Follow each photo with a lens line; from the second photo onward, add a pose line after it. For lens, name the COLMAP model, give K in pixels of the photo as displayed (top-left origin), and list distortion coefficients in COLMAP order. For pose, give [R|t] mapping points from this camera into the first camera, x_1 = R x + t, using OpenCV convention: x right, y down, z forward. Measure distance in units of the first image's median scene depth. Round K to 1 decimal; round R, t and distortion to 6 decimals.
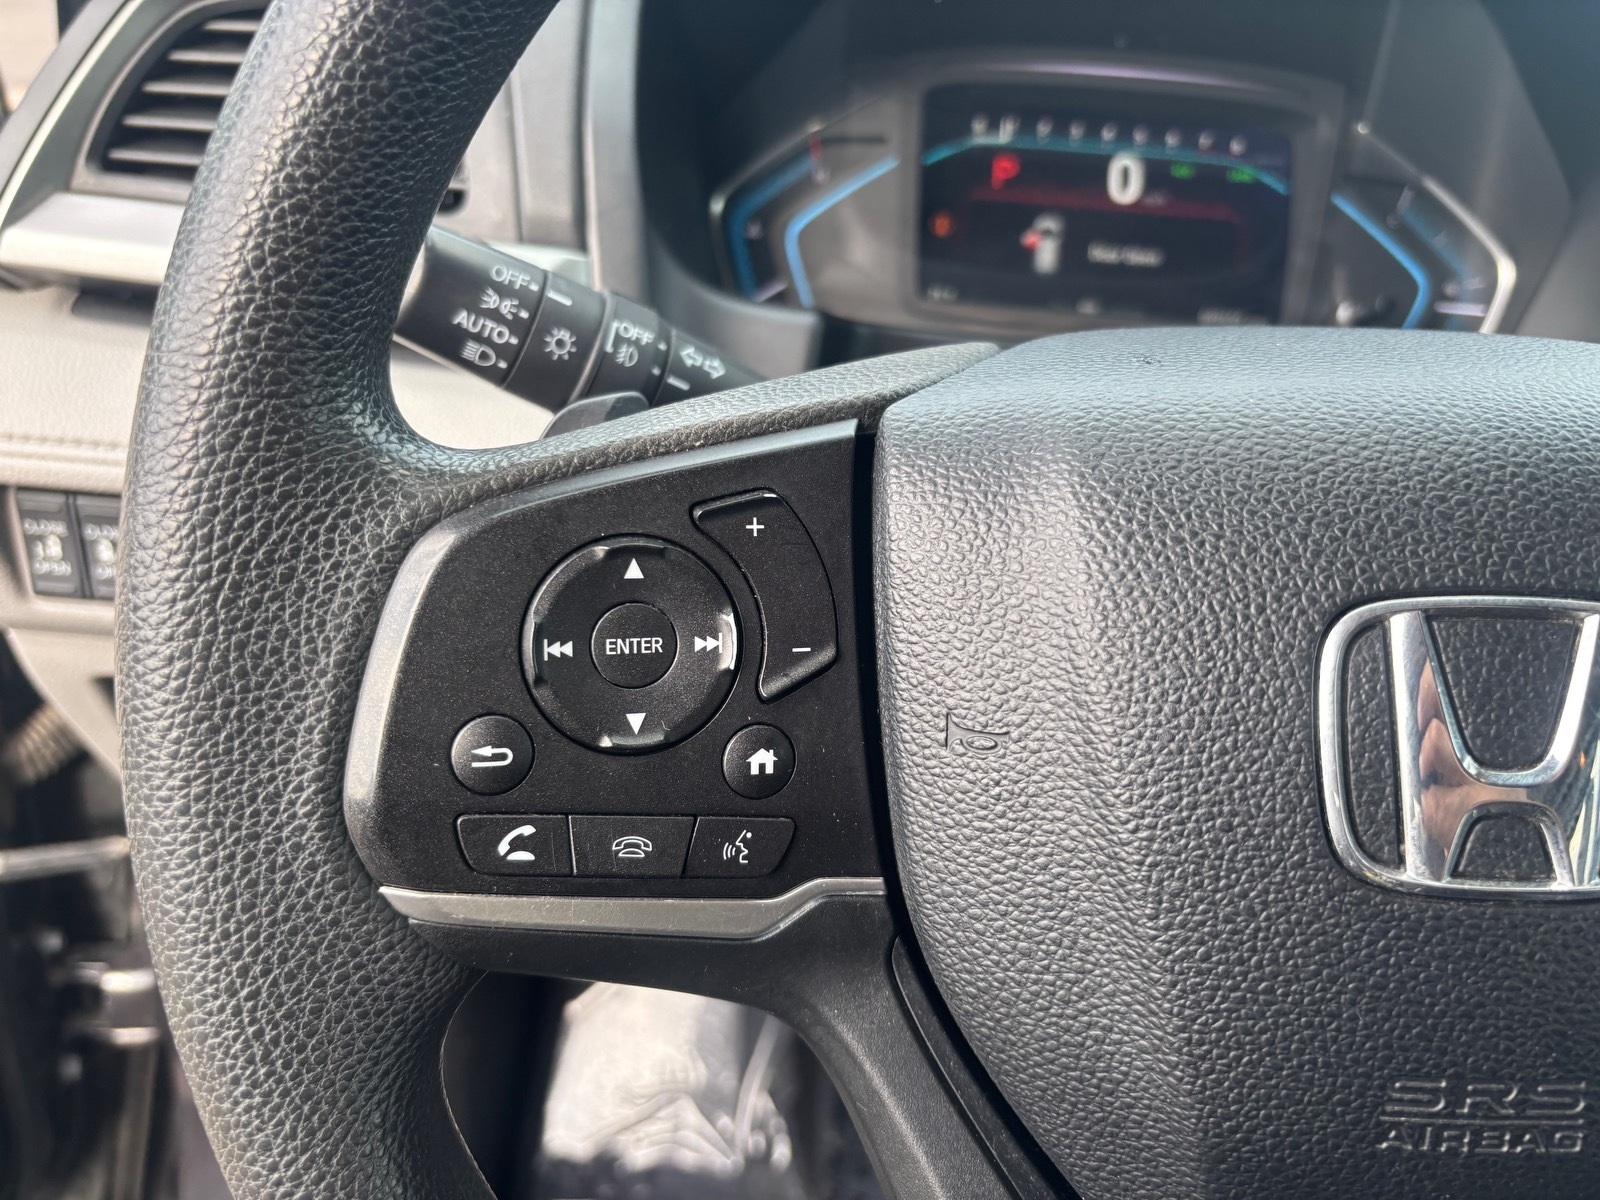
lens RADIAL K [[1257.6, 0, 822.7], [0, 1257.6, 599.7], [0, 0, 1]] dist [0.028311, -0.074210]
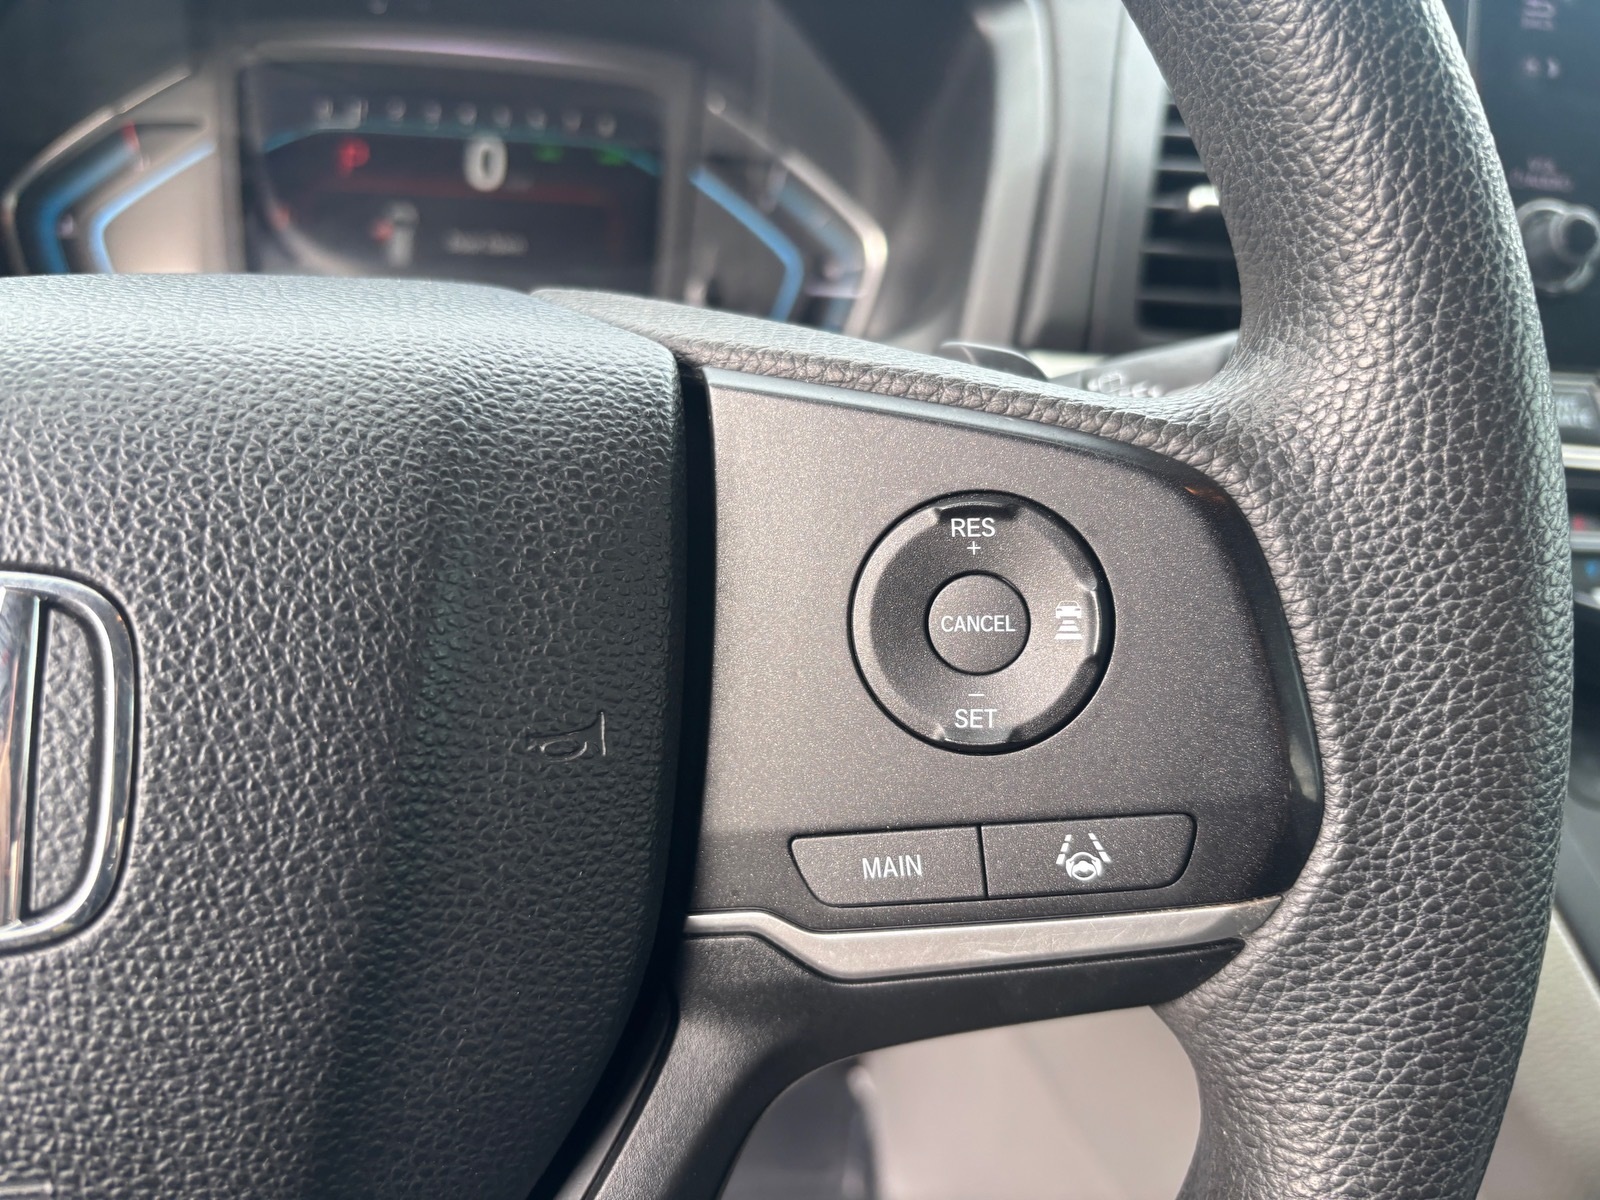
lens RADIAL K [[1264.7, 0, 796.7], [0, 1264.7, 614.9], [0, 0, 1]] dist [0.030652, -0.086957]
pose [[0.988547, -0.063151, 0.137068, 0.888414], [0.065149, 0.997824, -0.010136, 0.061327], [-0.136129, 0.018950, 0.990510, 0.143642]]
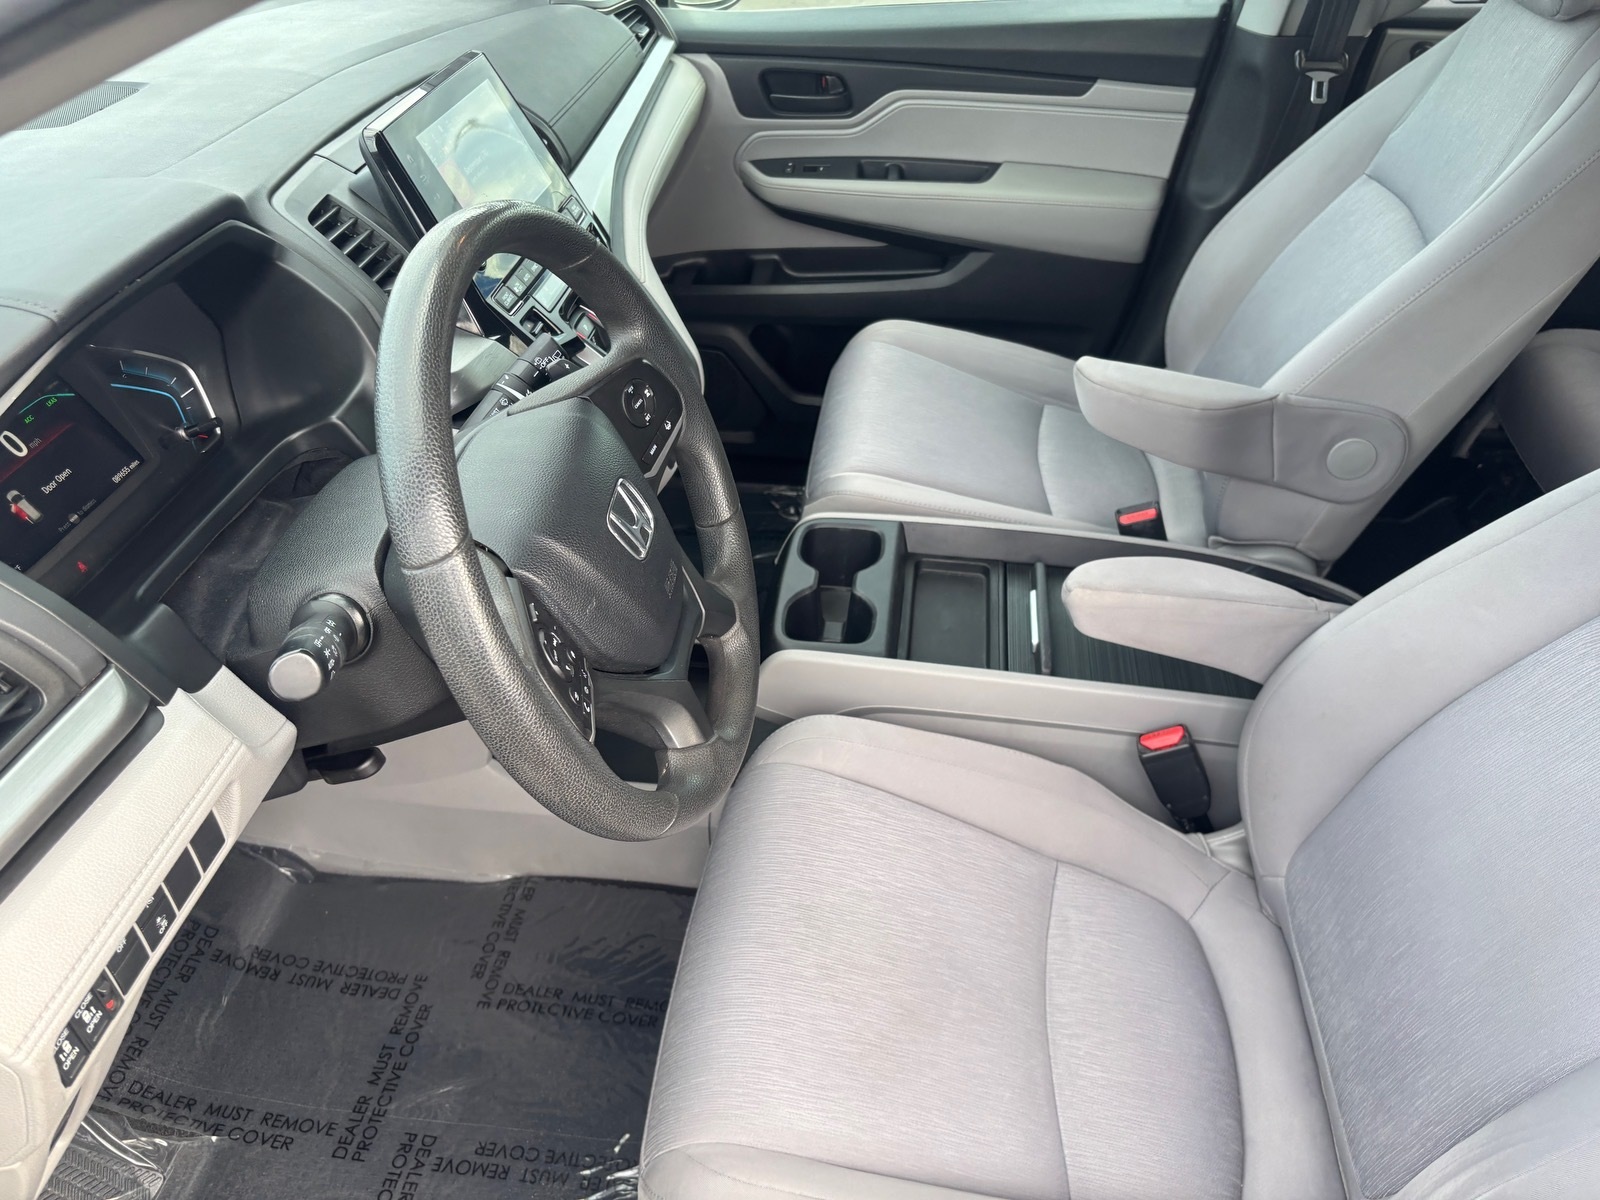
lens RADIAL K [[1208.3, 0, 793.0], [0, 1208.3, 610.5], [0, 0, 1]] dist [0.028225, -0.004113]
pose [[0.073094, -0.659833, 0.747849, -2.637491], [0.452804, 0.690071, 0.564598, -1.689001], [-0.888609, 0.297360, 0.349215, -0.861399]]
